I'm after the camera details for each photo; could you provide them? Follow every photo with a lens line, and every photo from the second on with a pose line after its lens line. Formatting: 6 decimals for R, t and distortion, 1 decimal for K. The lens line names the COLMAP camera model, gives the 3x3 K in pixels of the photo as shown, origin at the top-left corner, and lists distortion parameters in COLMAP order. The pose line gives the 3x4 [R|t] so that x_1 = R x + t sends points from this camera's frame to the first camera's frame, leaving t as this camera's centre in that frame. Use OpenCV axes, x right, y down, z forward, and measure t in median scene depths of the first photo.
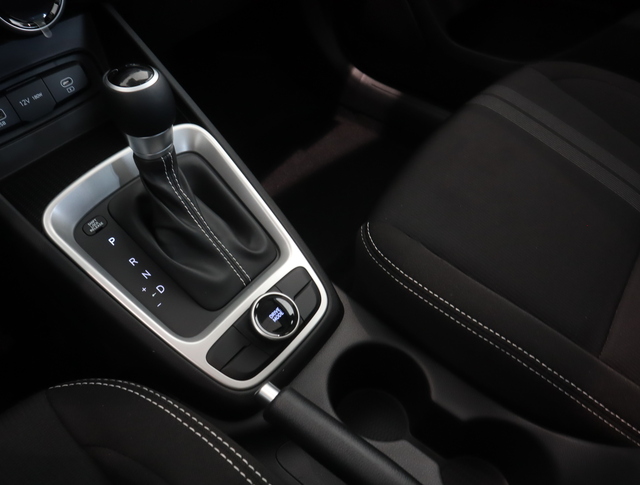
lens RADIAL K [[514.0, 0, 320.0], [0, 514.0, 242.5], [0, 0, 1]] dist [-0.071000, 0.002775]
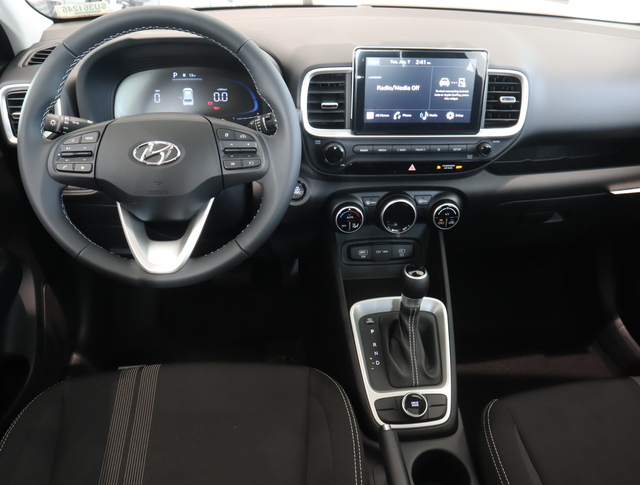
lens RADIAL K [[514.0, 0, 320.0], [0, 514.0, 242.5], [0, 0, 1]] dist [-0.071000, 0.002775]
pose [[0.694289, 0.392011, -0.603565, 0.559193], [-0.543233, 0.835548, -0.082206, -0.018008], [0.472082, 0.384951, 0.793065, -0.894523]]
